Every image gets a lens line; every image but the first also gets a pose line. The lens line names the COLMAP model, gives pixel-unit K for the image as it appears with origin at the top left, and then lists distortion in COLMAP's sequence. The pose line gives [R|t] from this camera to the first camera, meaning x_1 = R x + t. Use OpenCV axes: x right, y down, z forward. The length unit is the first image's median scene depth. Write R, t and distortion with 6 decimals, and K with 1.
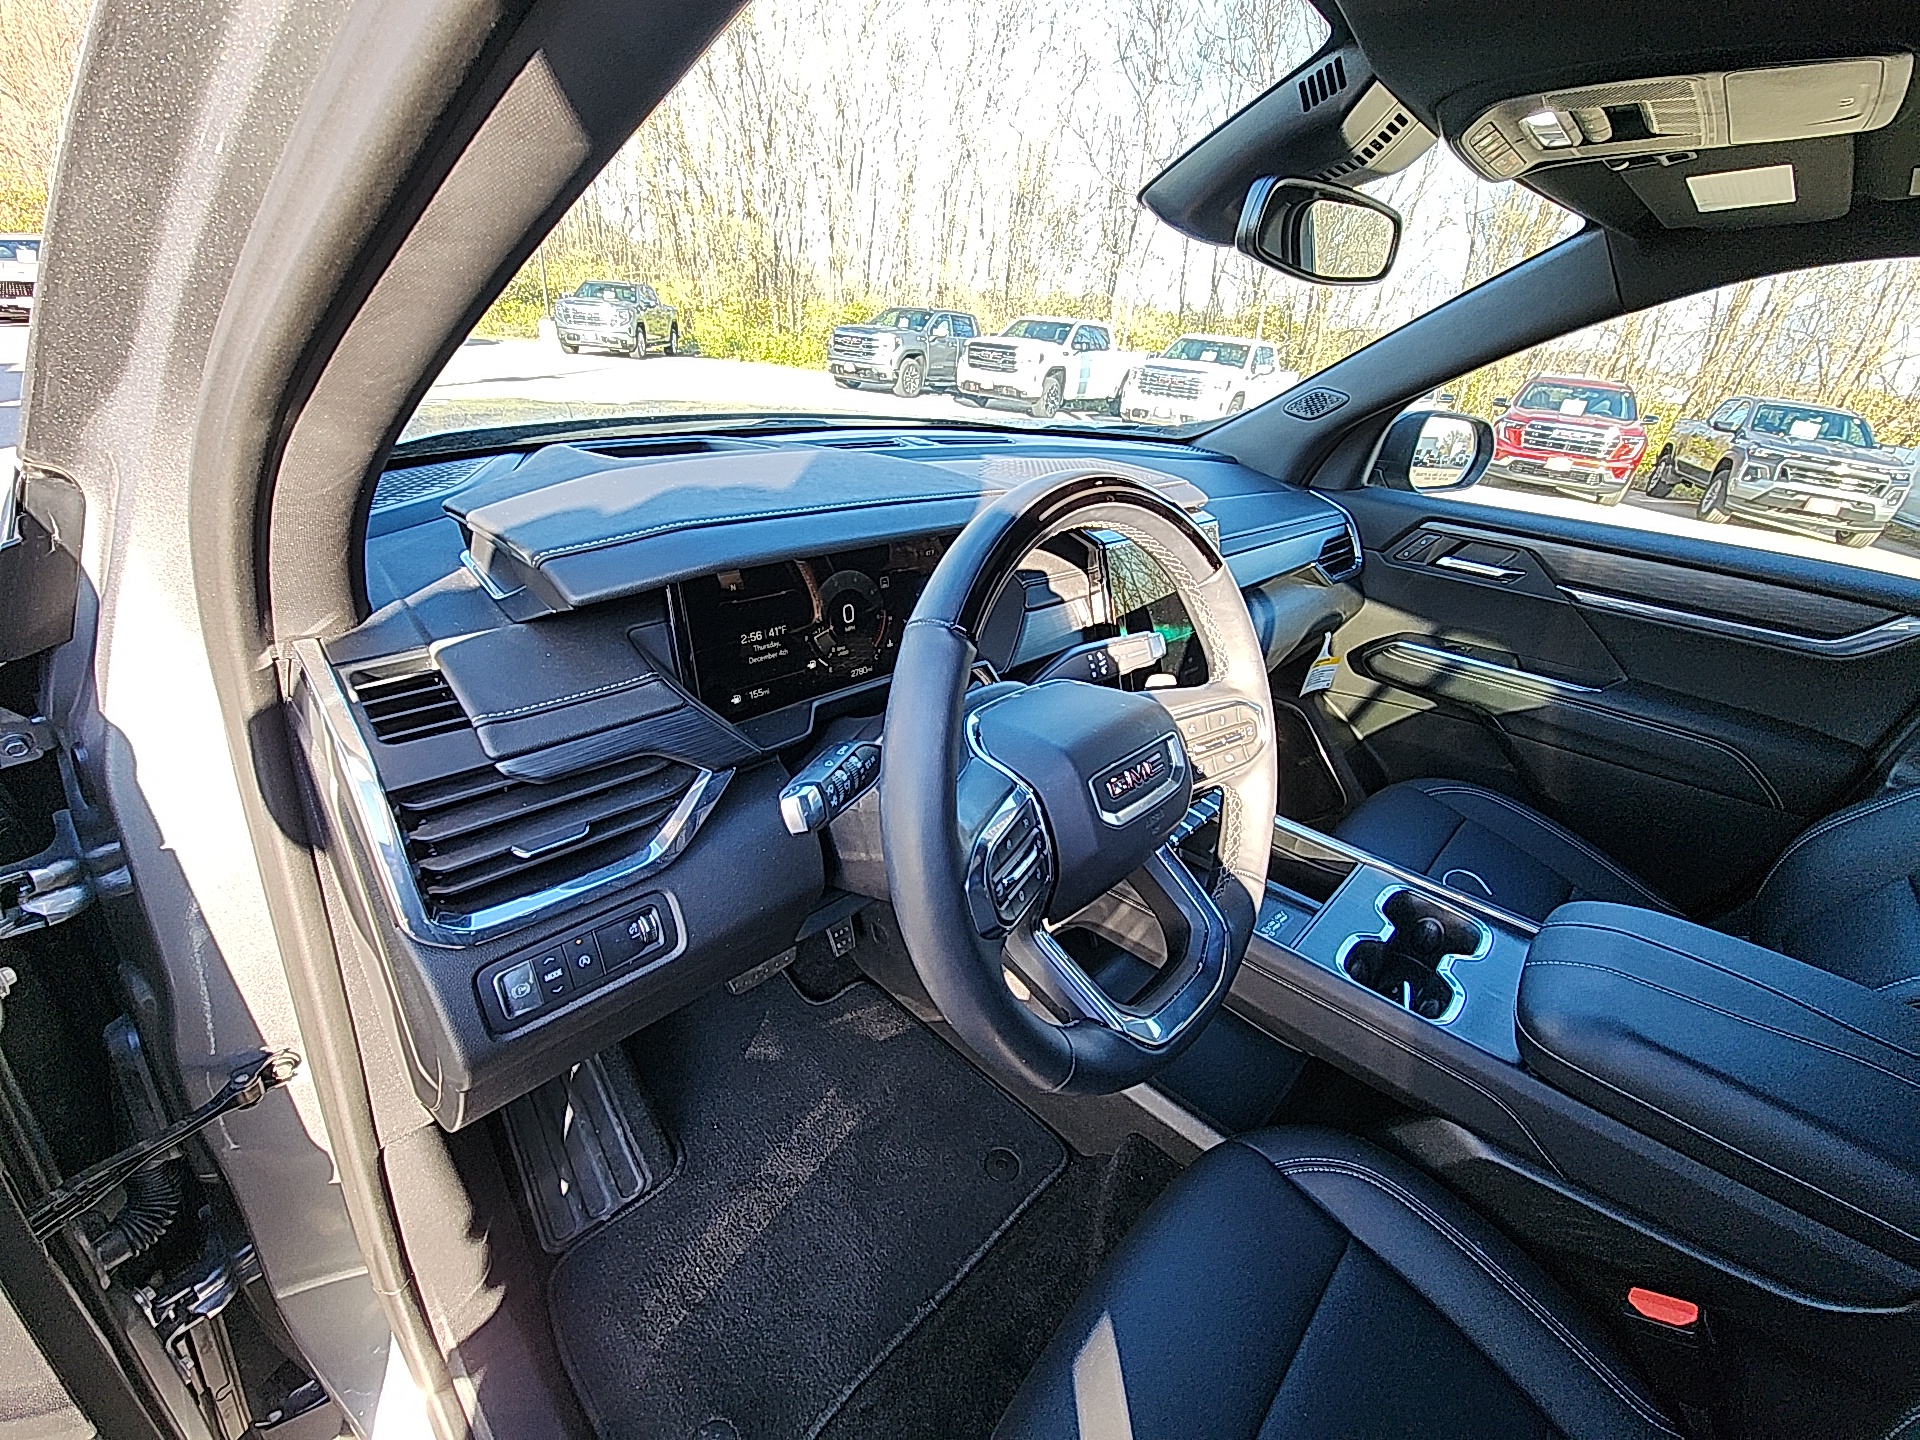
lens RADIAL K [[763.5, 0, 946.7], [0, 763.5, 705.5], [0, 0, 1]] dist [0.006606, -0.006407]
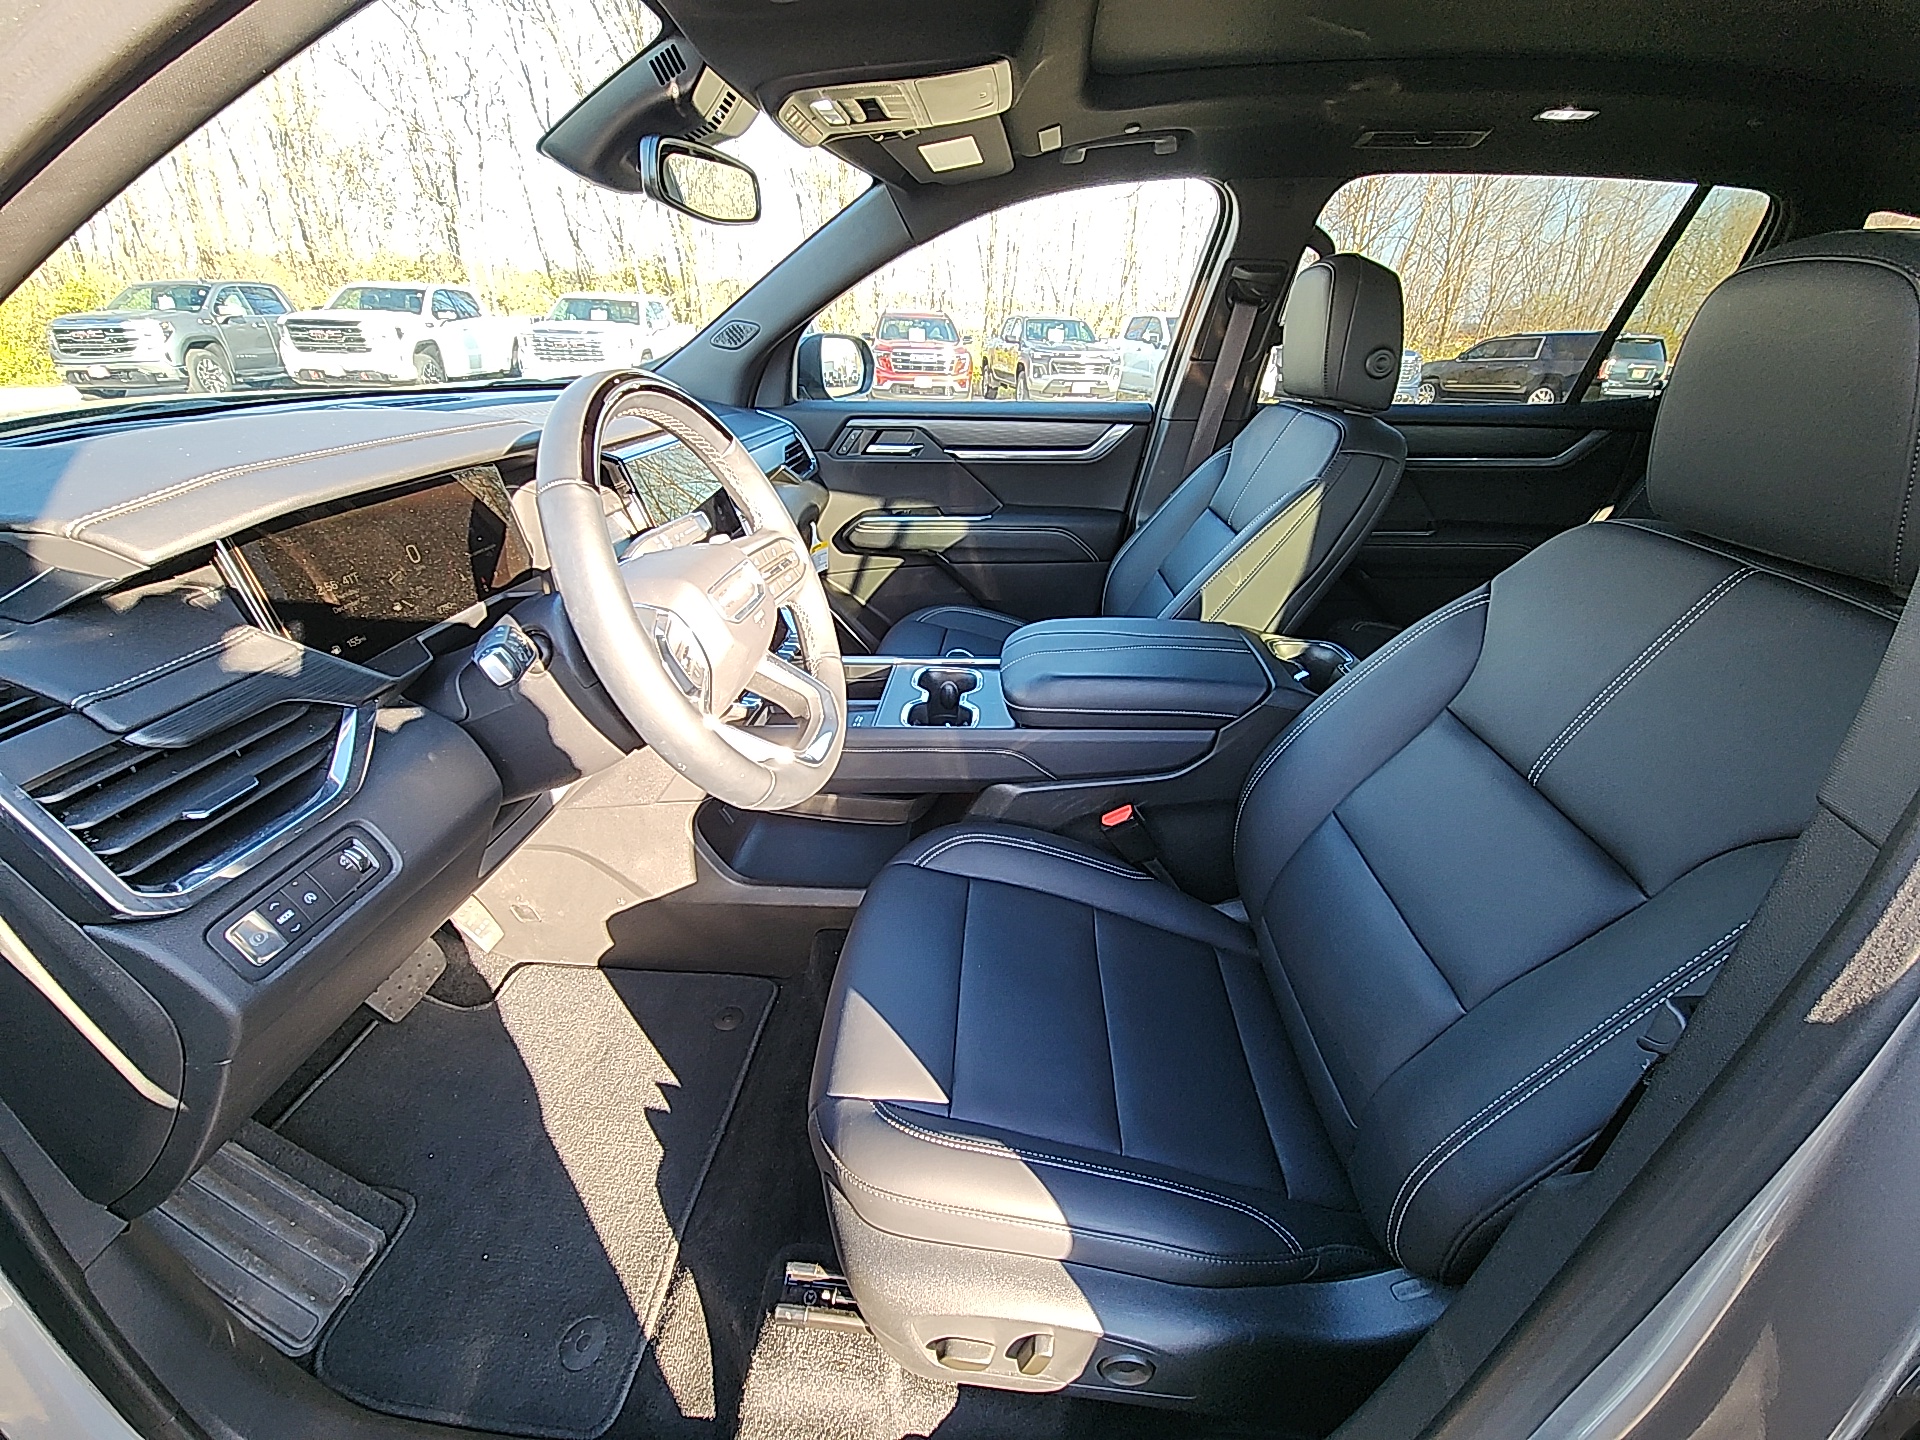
lens RADIAL K [[763.5, 0, 945.4], [0, 763.5, 701.5], [0, 0, 1]] dist [0.006606, -0.006407]
pose [[0.770315, -0.345685, 0.535833, -0.126168], [0.323139, 0.936039, 0.139326, 0.099948], [-0.549724, 0.065824, 0.832749, -0.157720]]
